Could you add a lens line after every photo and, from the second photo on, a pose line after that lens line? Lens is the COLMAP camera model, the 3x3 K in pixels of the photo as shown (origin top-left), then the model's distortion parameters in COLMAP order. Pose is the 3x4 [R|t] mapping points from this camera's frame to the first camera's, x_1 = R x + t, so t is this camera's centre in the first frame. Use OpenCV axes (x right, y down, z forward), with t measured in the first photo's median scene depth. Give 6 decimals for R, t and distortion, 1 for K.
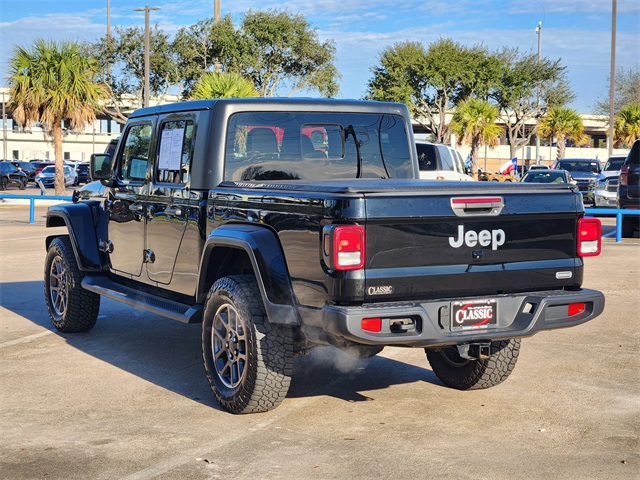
lens RADIAL K [[1306.3, 0, 298.0], [0, 1306.3, 240.7], [0, 0, 1]] dist [-0.766400, 7.353406]
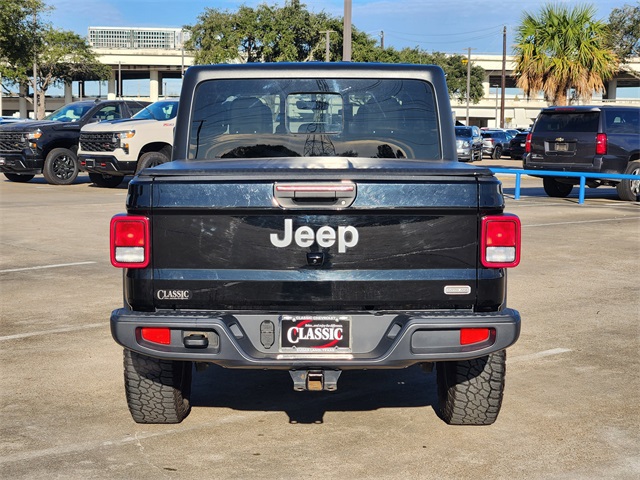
lens RADIAL K [[1306.3, 0, 298.0], [0, 1306.3, 240.7], [0, 0, 1]] dist [-0.766400, 7.353406]
pose [[0.881076, 0.045254, -0.470805, 0.496765], [-0.034001, 0.998897, 0.032384, -0.024420], [0.471751, -0.012525, 0.881643, 0.299302]]
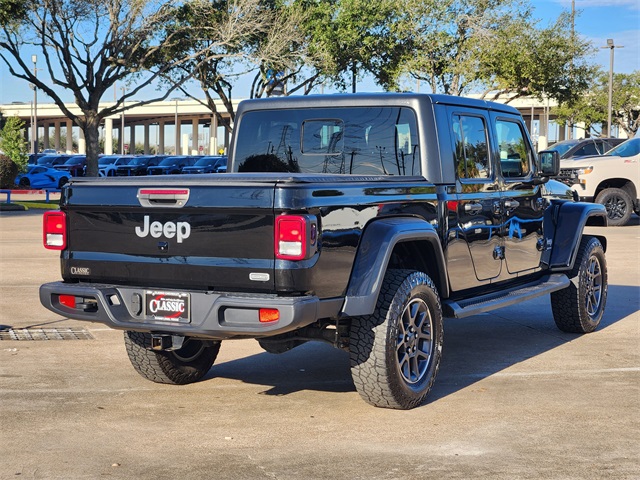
lens RADIAL K [[1306.3, 0, 298.0], [0, 1306.3, 240.7], [0, 0, 1]] dist [-0.766400, 7.353406]
pose [[0.526971, 0.049620, -0.848433, 1.038605], [-0.057496, 0.998089, 0.022661, -0.021861], [0.847936, 0.036840, 0.528817, 0.553654]]
